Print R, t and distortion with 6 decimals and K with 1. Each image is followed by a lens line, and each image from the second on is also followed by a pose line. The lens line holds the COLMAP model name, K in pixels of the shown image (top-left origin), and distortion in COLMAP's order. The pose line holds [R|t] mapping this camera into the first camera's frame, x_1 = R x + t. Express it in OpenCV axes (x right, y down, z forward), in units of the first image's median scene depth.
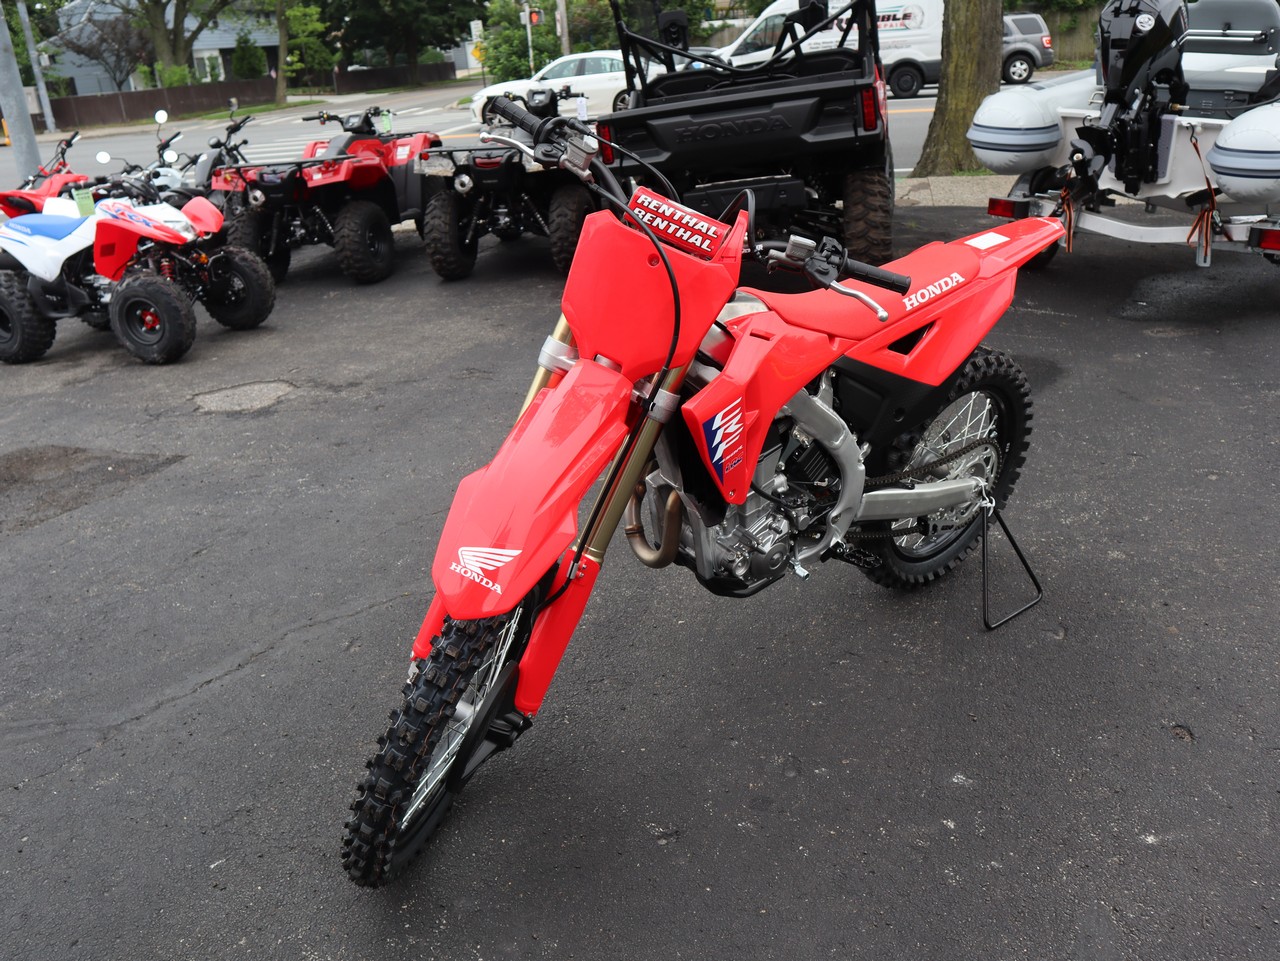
lens RADIAL K [[1108.0, 0, 640.0], [0, 1108.0, 480.5], [0, 0, 1]] dist [-0.114666, 0.113686]
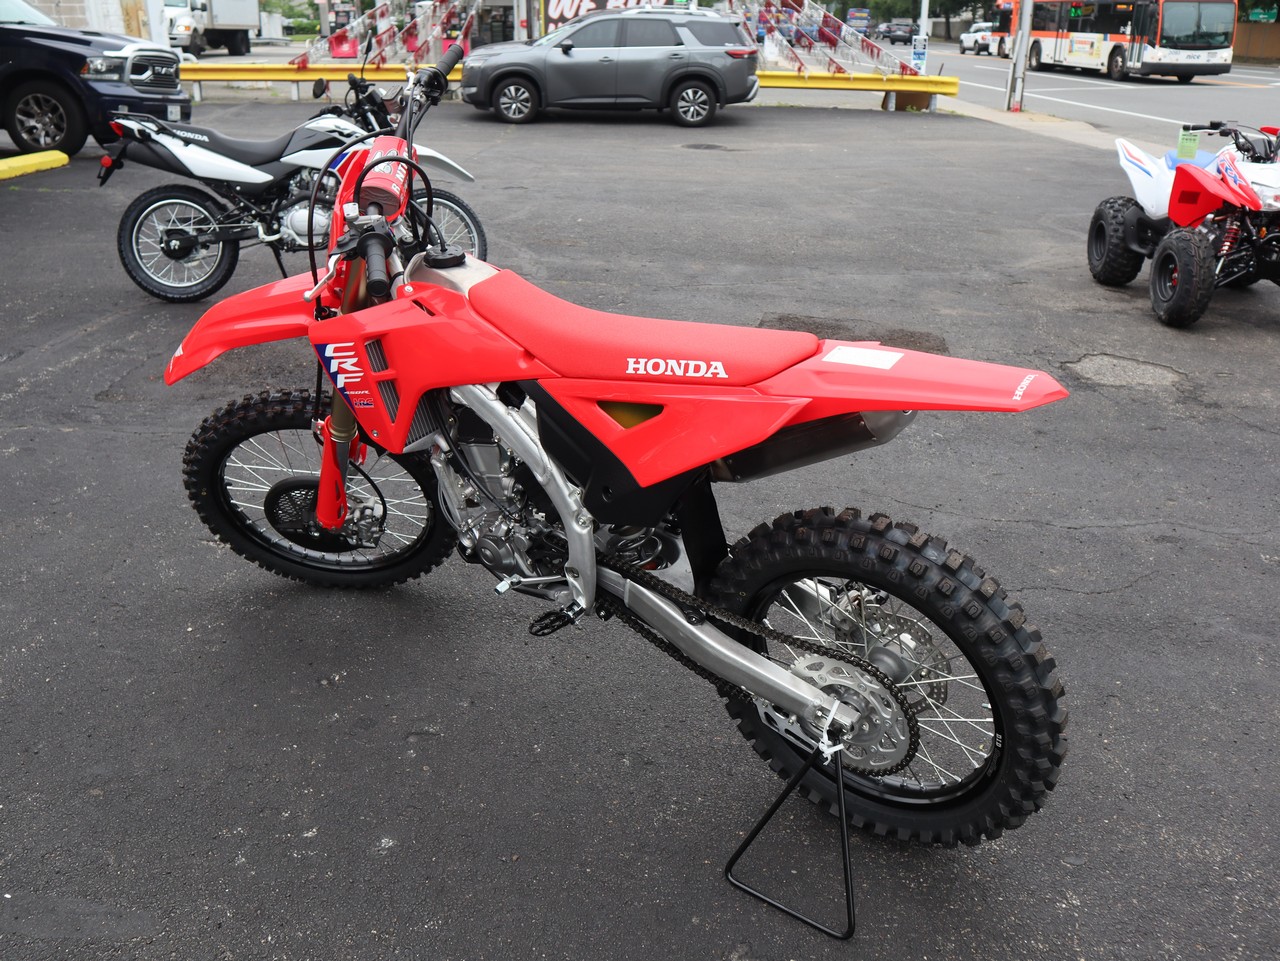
lens RADIAL K [[1125.2, 0, 633.6], [0, 1125.2, 474.6], [0, 0, 1]] dist [-0.088829, 0.081929]
pose [[0.231385, 0.426888, -0.874201, 0.345960], [-0.380814, 0.866627, 0.322395, -0.125150], [0.895233, 0.258311, 0.363090, 0.261990]]
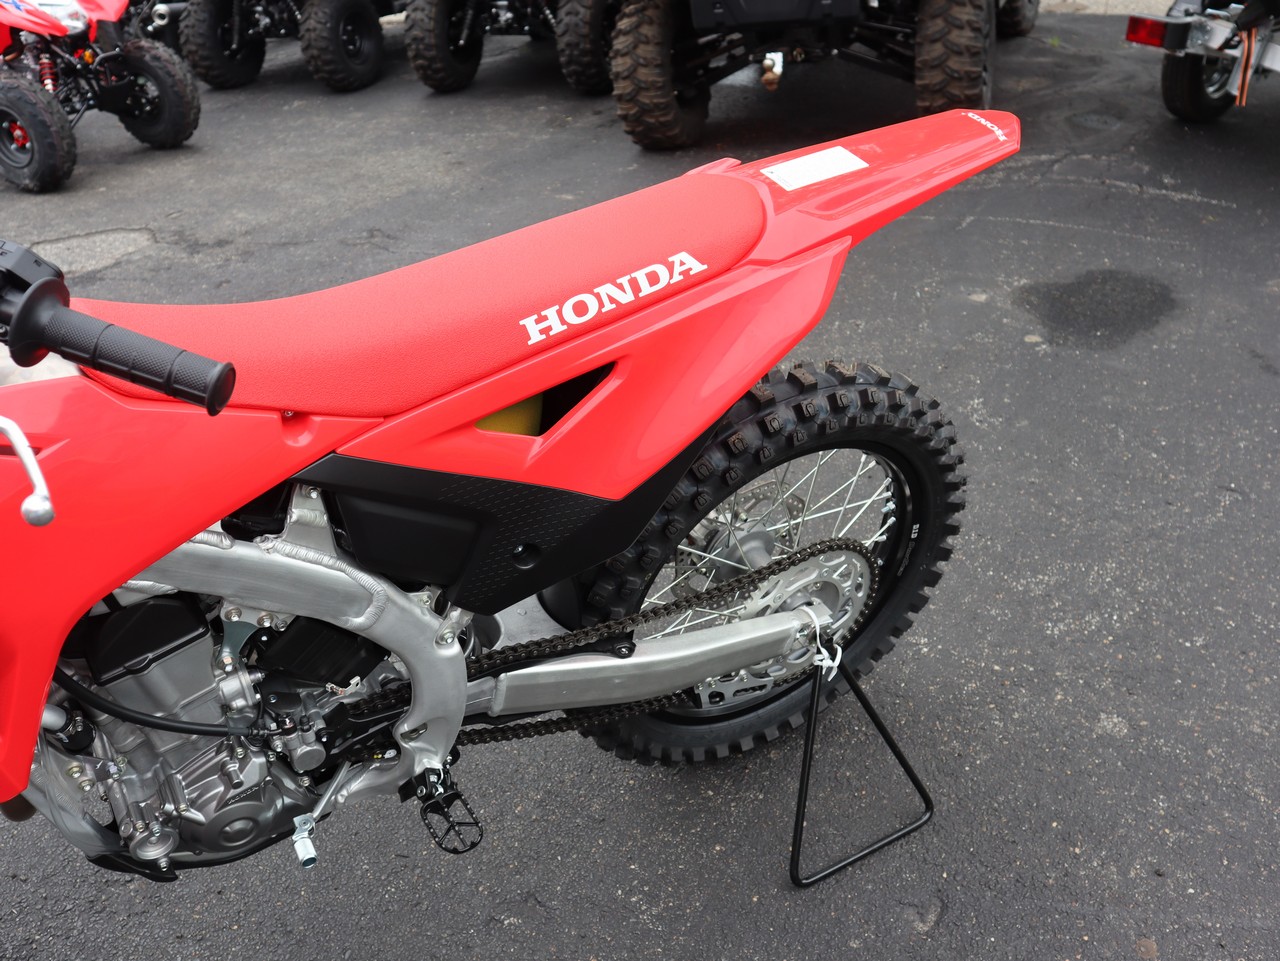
lens RADIAL K [[1191.5, 0, 641.2], [0, 1191.5, 477.3], [0, 0, 1]] dist [-0.092353, 0.116443]
pose [[0.987442, 0.087513, -0.131525, 0.127121], [-0.066337, 0.985281, 0.157544, -0.064553], [0.143377, -0.146840, 0.978714, 0.187296]]
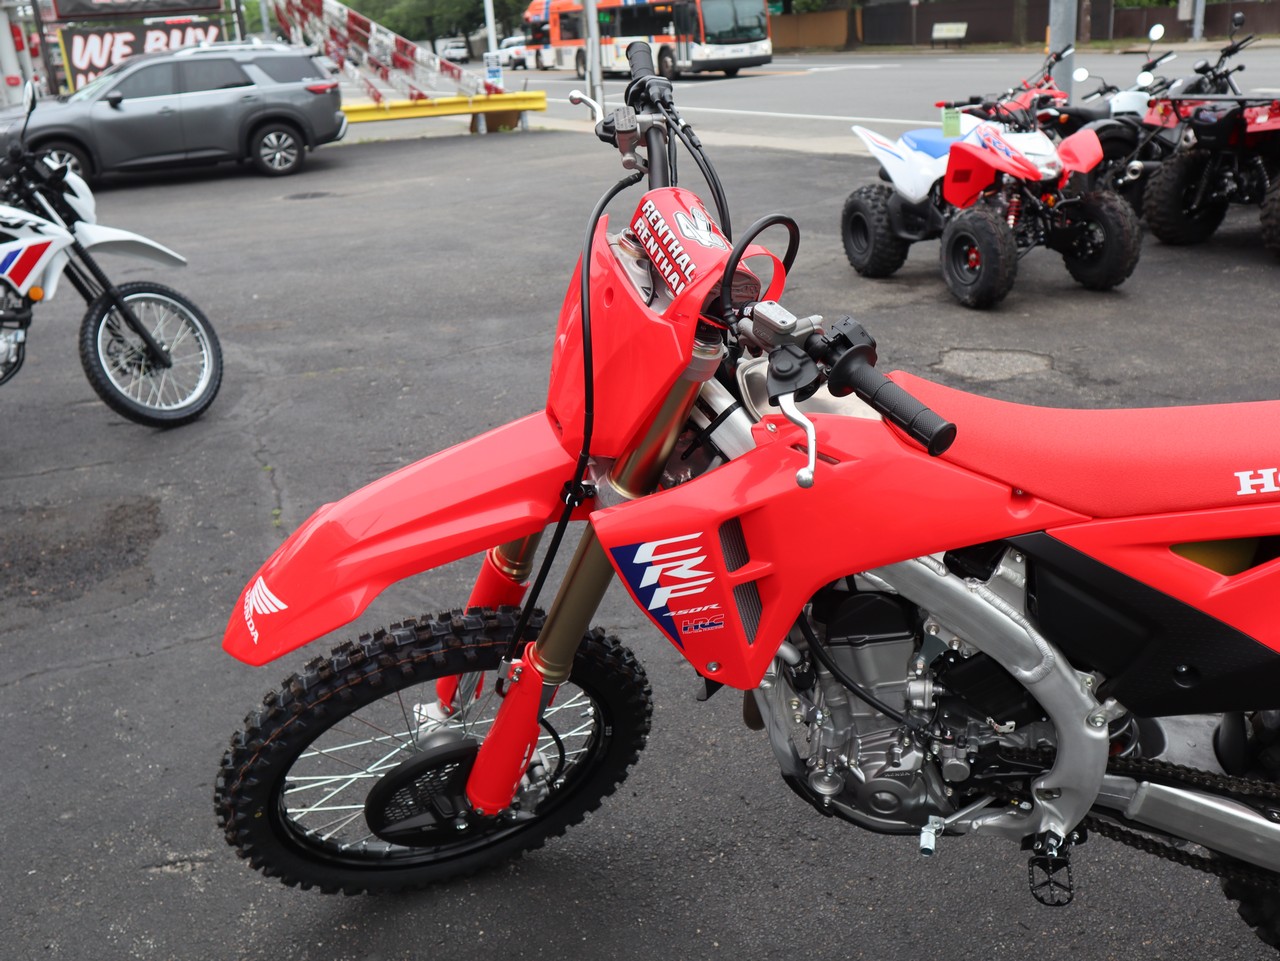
lens RADIAL K [[1193.2, 0, 640.0], [0, 1193.2, 480.5], [0, 0, 1]] dist [-0.082854, 0.104617]
pose [[0.597722, 0.307406, -0.740425, 0.171427], [-0.272781, 0.946443, 0.172732, -0.064117], [0.753869, 0.098729, 0.649565, 0.154311]]
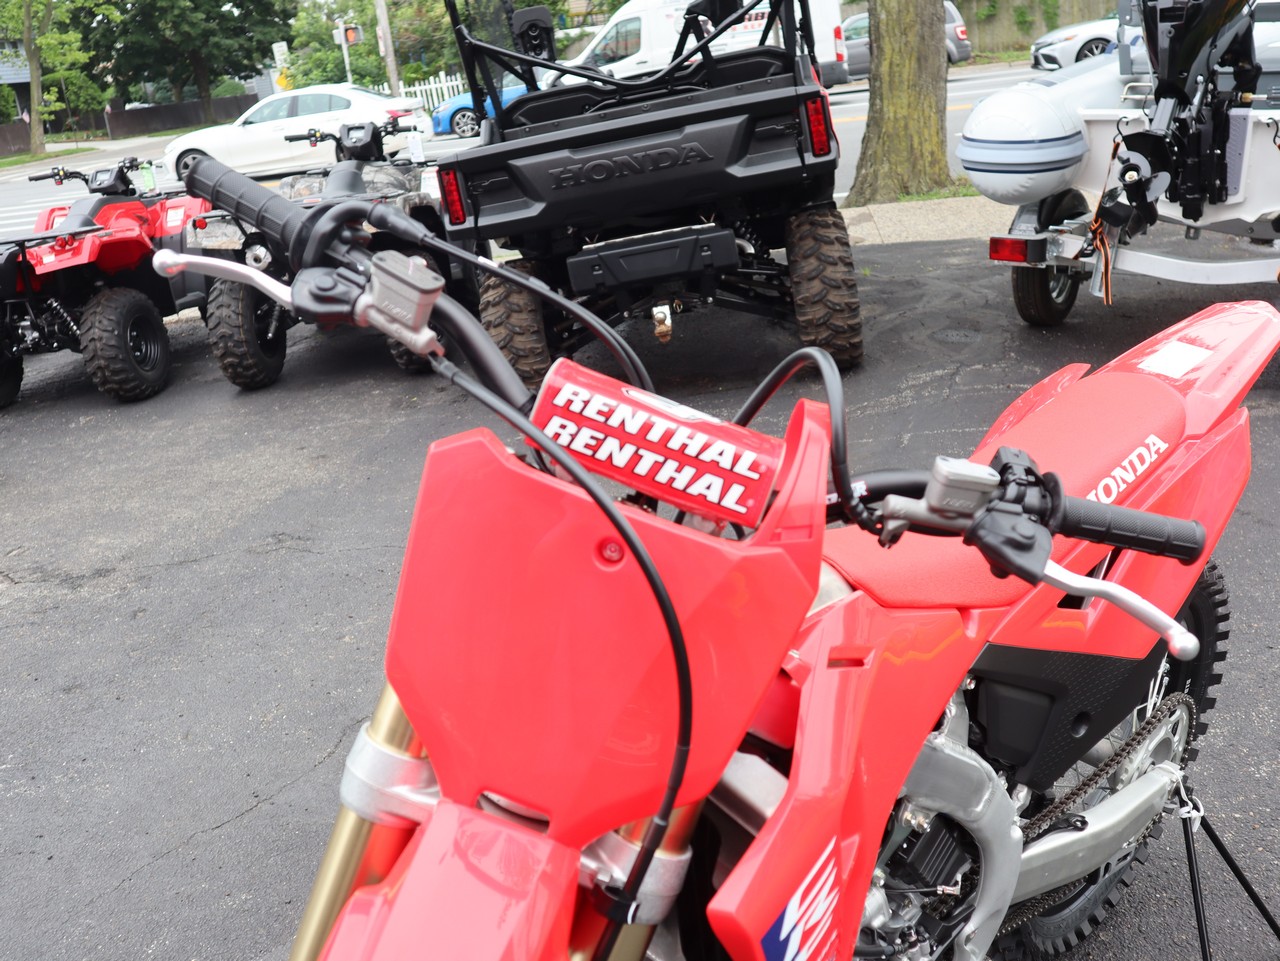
lens RADIAL K [[1317.5, 0, 642.3], [0, 1317.5, 475.0], [0, 0, 1]] dist [-0.074987, 0.139764]
pose [[0.992163, -0.077874, 0.097715, -0.005769], [0.084750, 0.994058, -0.068310, -0.055046], [-0.091815, 0.076056, 0.992867, 0.149561]]
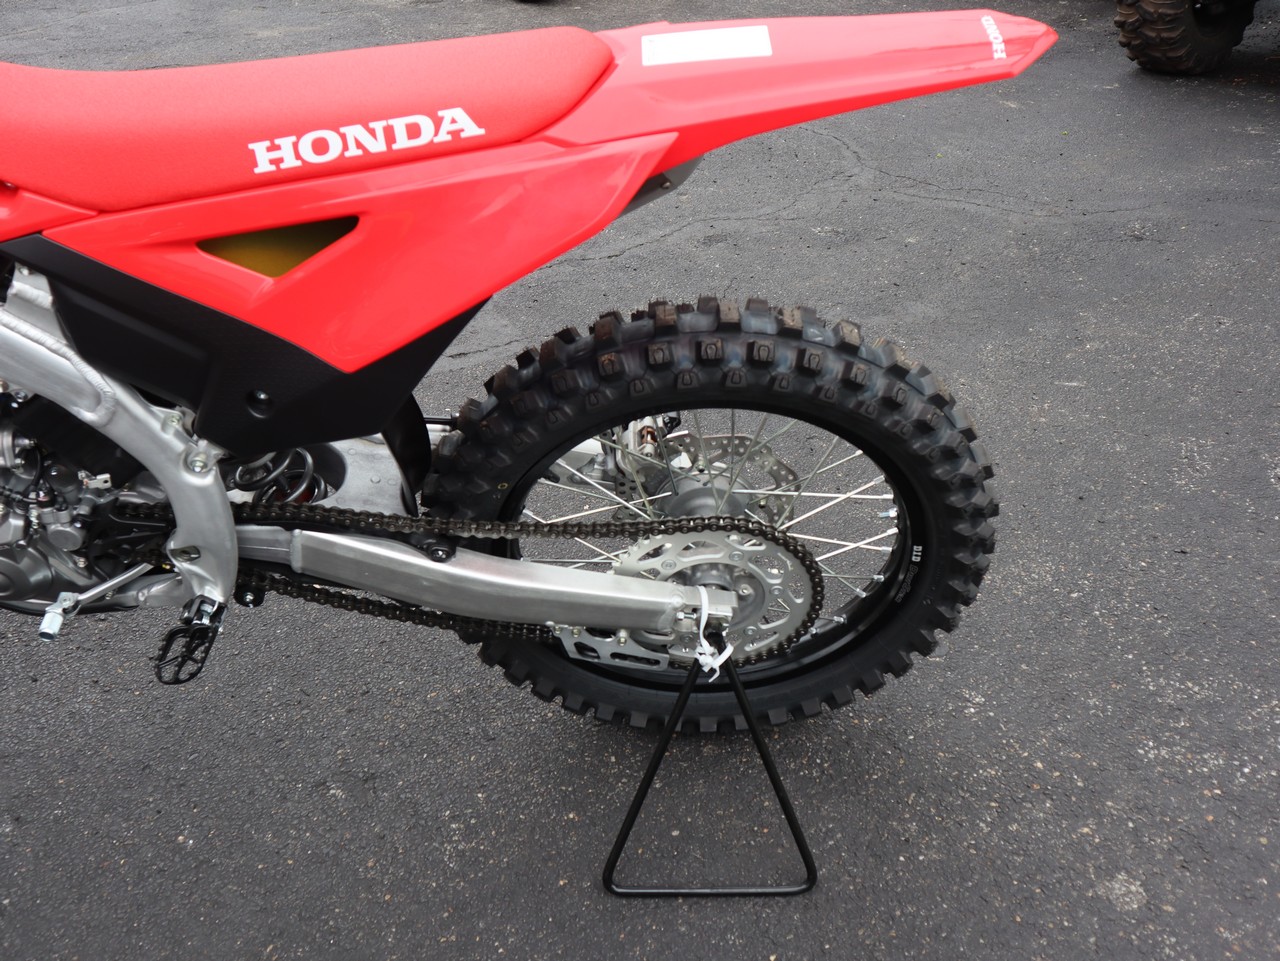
lens RADIAL K [[1269.2, 0, 647.0], [0, 1269.2, 474.5], [0, 0, 1]] dist [-0.083699, 0.138914]
pose [[0.780348, 0.386546, -0.491568, 0.223210], [-0.267890, 0.916929, 0.295764, -0.081479], [0.565059, -0.099113, 0.819076, 0.246609]]
